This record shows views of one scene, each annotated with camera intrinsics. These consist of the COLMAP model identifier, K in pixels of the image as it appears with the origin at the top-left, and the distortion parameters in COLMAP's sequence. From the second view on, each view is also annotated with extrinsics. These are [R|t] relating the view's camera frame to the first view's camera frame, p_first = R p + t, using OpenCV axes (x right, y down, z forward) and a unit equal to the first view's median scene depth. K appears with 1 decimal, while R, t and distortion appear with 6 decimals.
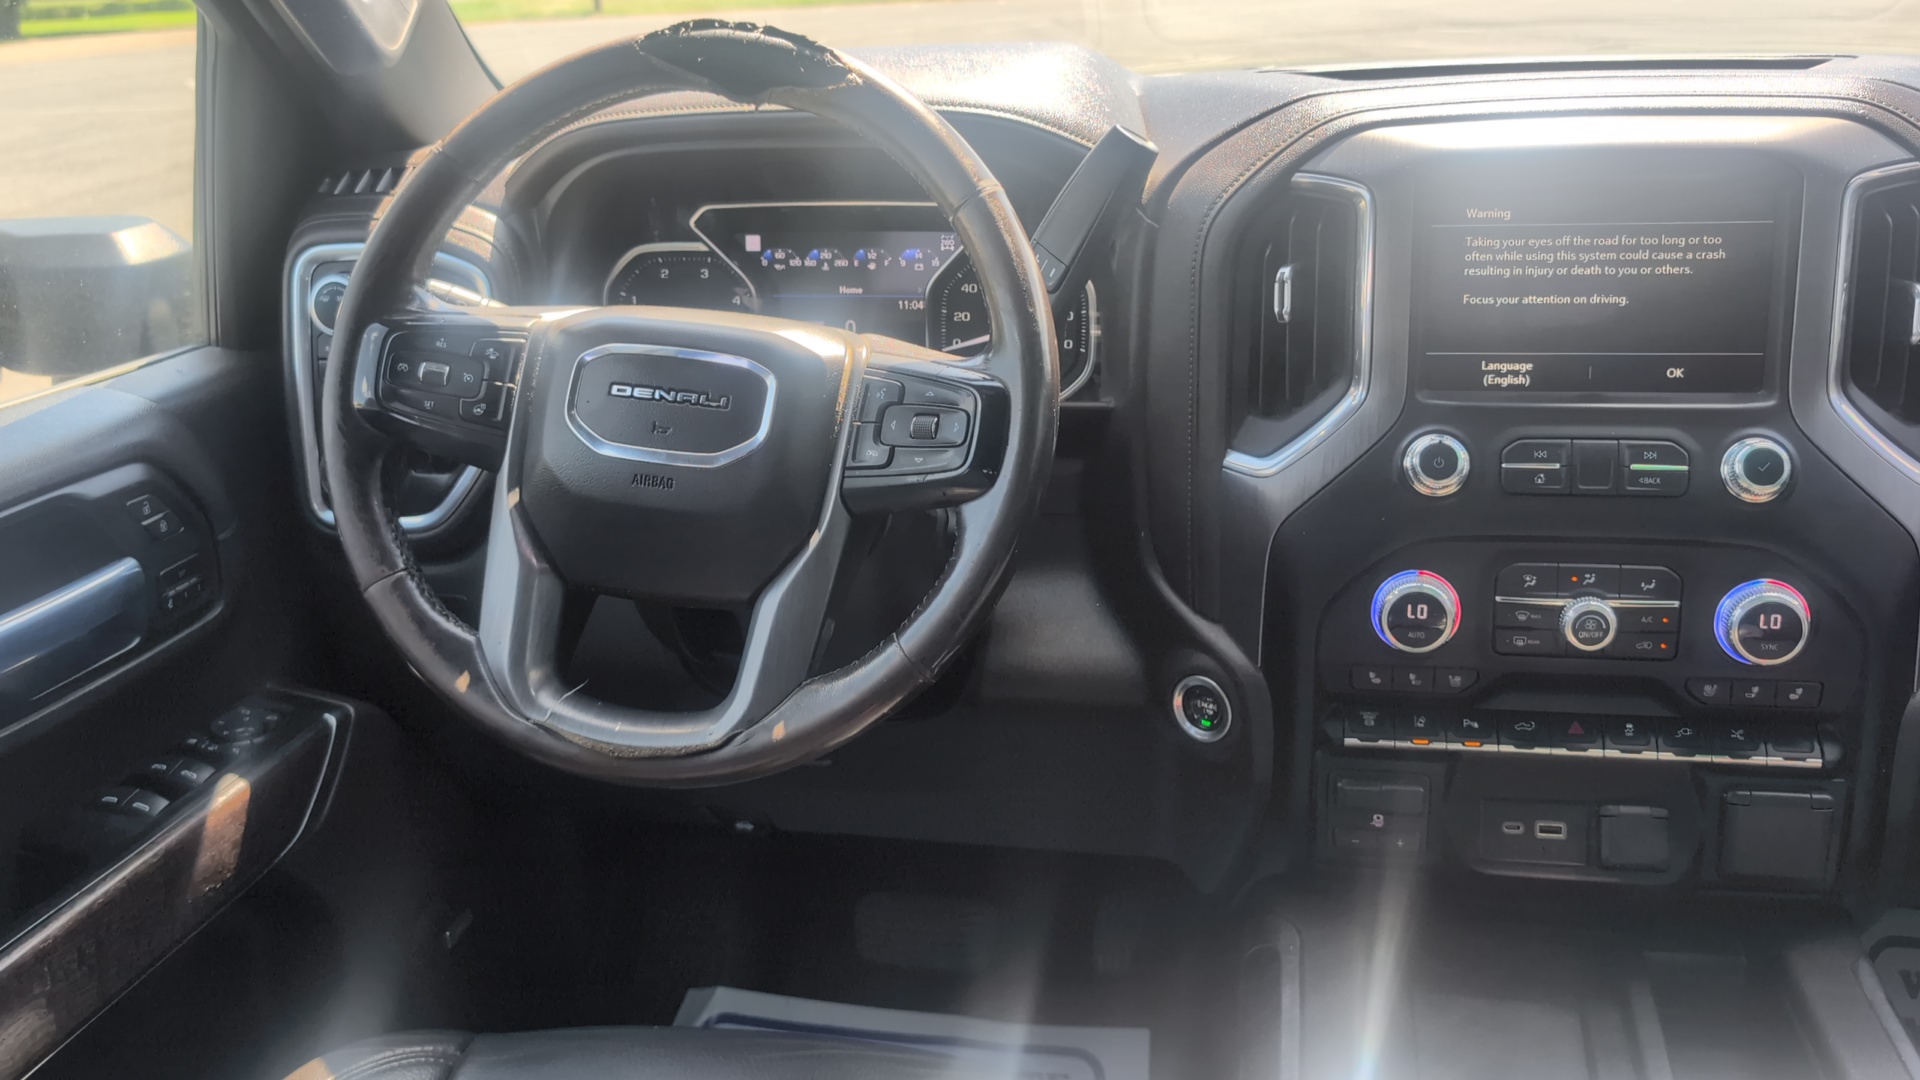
lens RADIAL K [[1636.7, 0, 976.8], [0, 1636.7, 541.2], [0, 0, 1]] dist [0.009956, -0.001316]
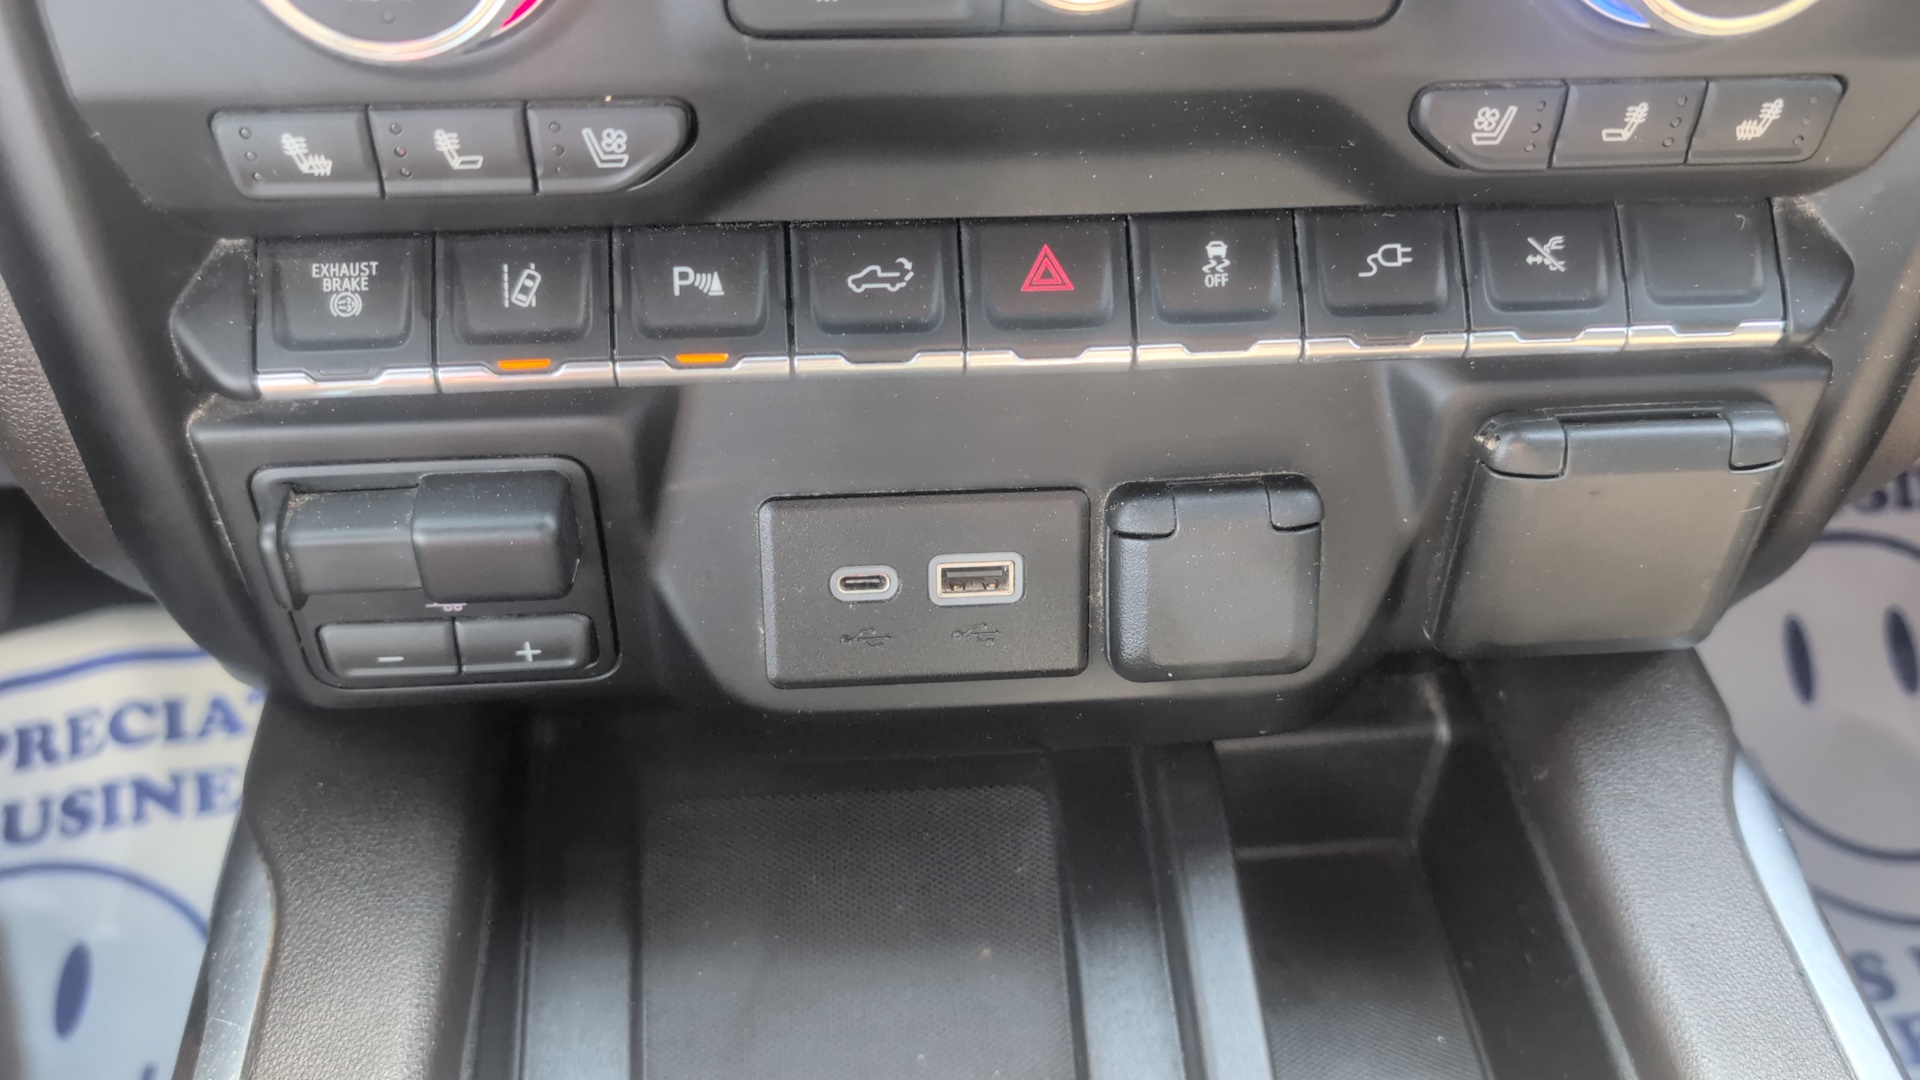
lens RADIAL K [[1636.4, 0, 960.0], [0, 1636.4, 540.0], [0, 0, 1]] dist [0.059759, -0.178047]
pose [[0.965389, -0.135275, 0.222989, 0.284849], [0.028027, 0.903833, 0.426967, 0.032081], [-0.259303, -0.405940, 0.876342, 0.743768]]
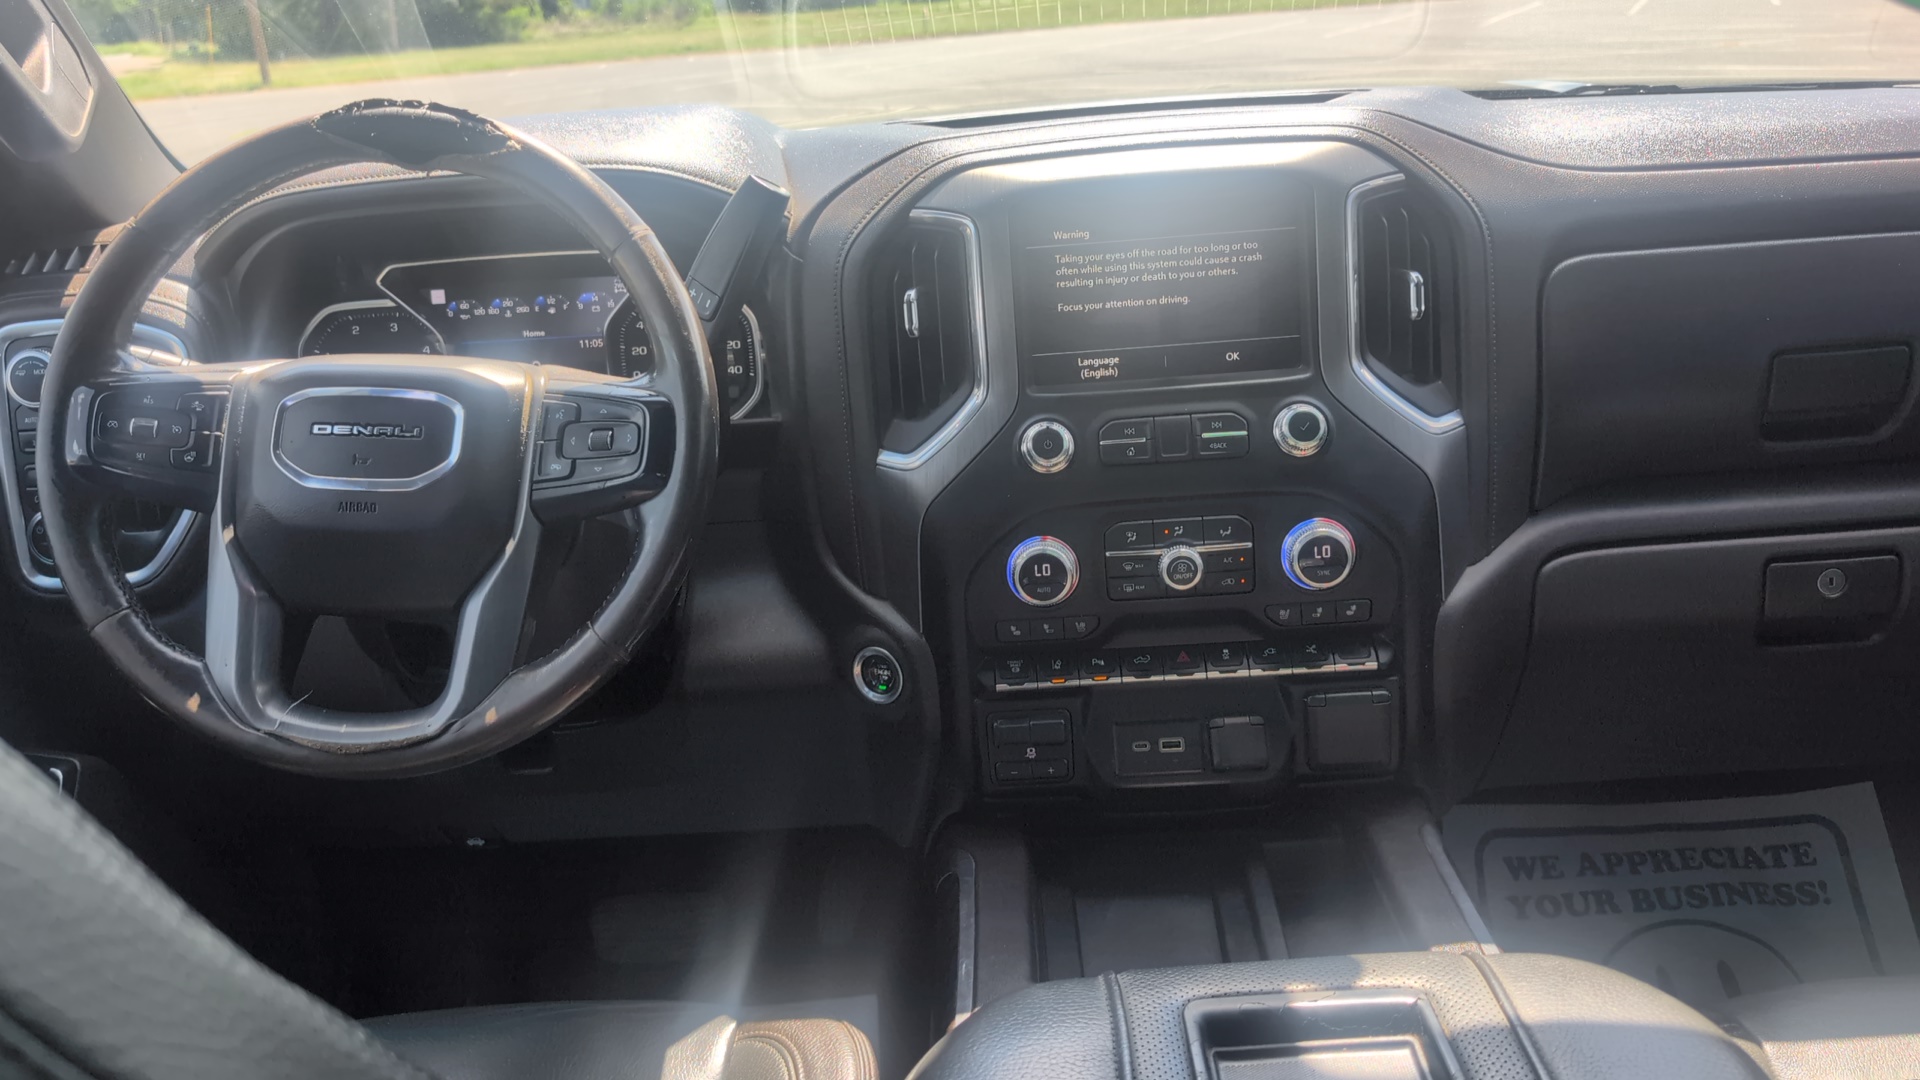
lens RADIAL K [[1629.8, 0, 960.0], [0, 1629.8, 540.0], [0, 0, 1]] dist [0.123980, -0.244441]
pose [[0.984867, -0.083527, 0.151855, 0.031147], [0.087804, 0.995902, -0.021668, 0.041302], [-0.149423, 0.034673, 0.988165, -0.163540]]
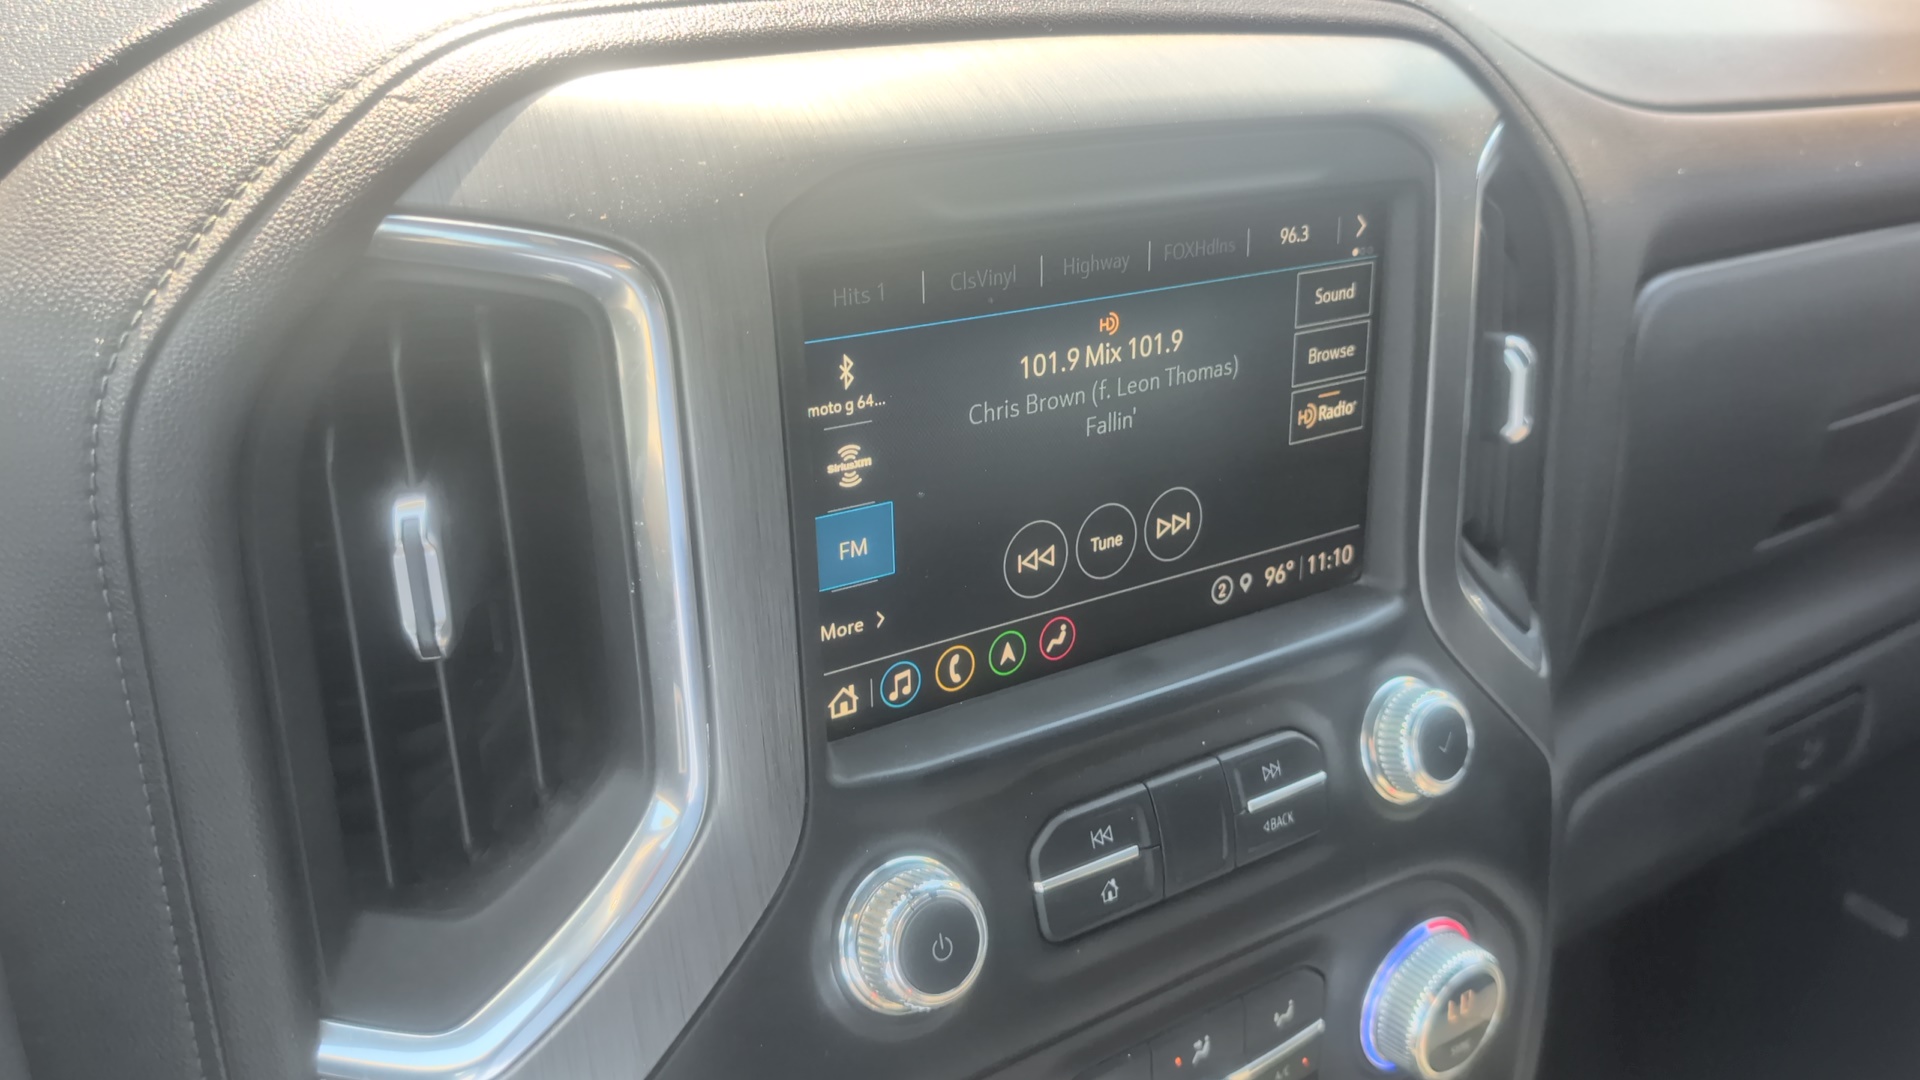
lens RADIAL K [[1622.3, 0, 968.7], [0, 1622.3, 539.0], [0, 0, 1]] dist [0.035426, -0.054246]
pose [[0.699295, -0.224657, 0.678613, 0.042500], [0.148056, 0.974264, 0.169965, -0.206597], [-0.699333, -0.018383, 0.714560, 0.708206]]
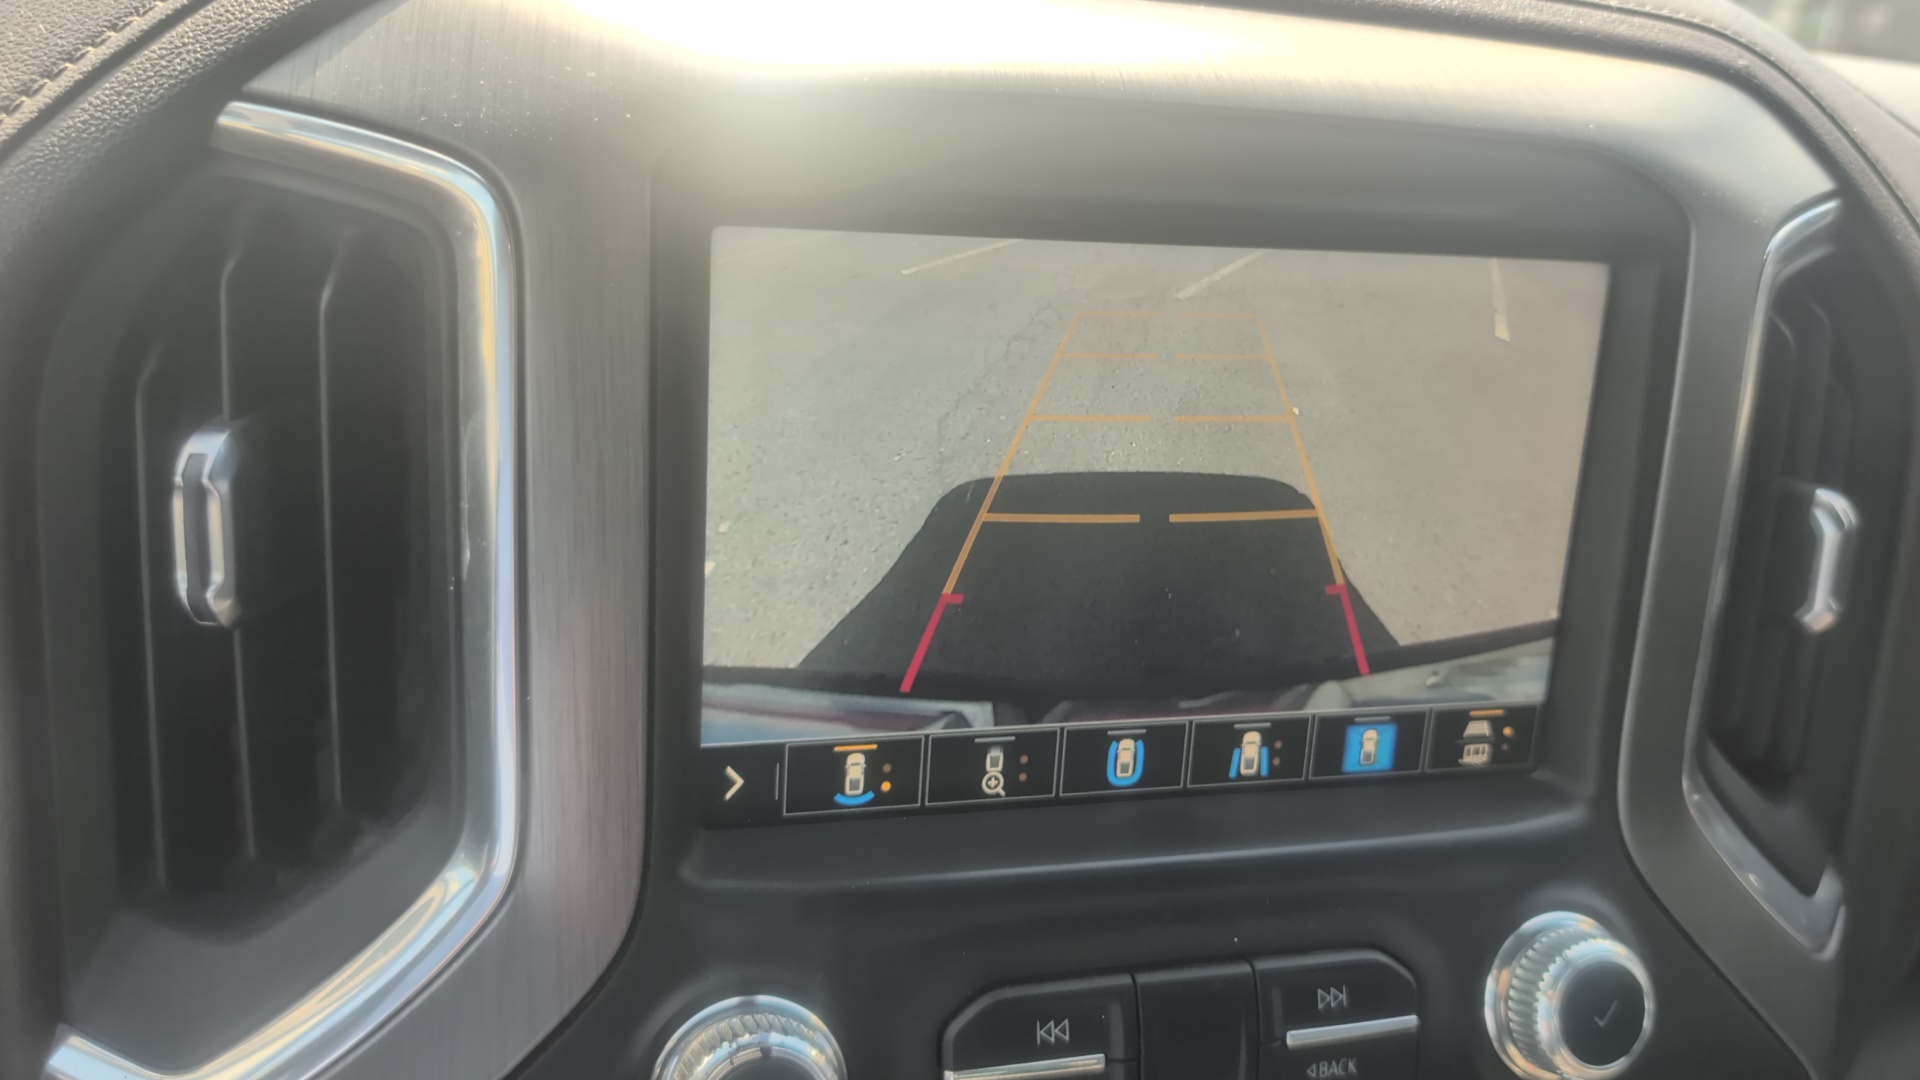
lens RADIAL K [[1674.5, 0, 969.3], [0, 1674.5, 546.2], [0, 0, 1]] dist [-0.087221, 0.157422]
pose [[0.881855, -0.048620, 0.469008, 0.175213], [0.020366, 0.997669, 0.065130, -0.170058], [-0.471082, -0.047884, 0.880789, 0.710149]]
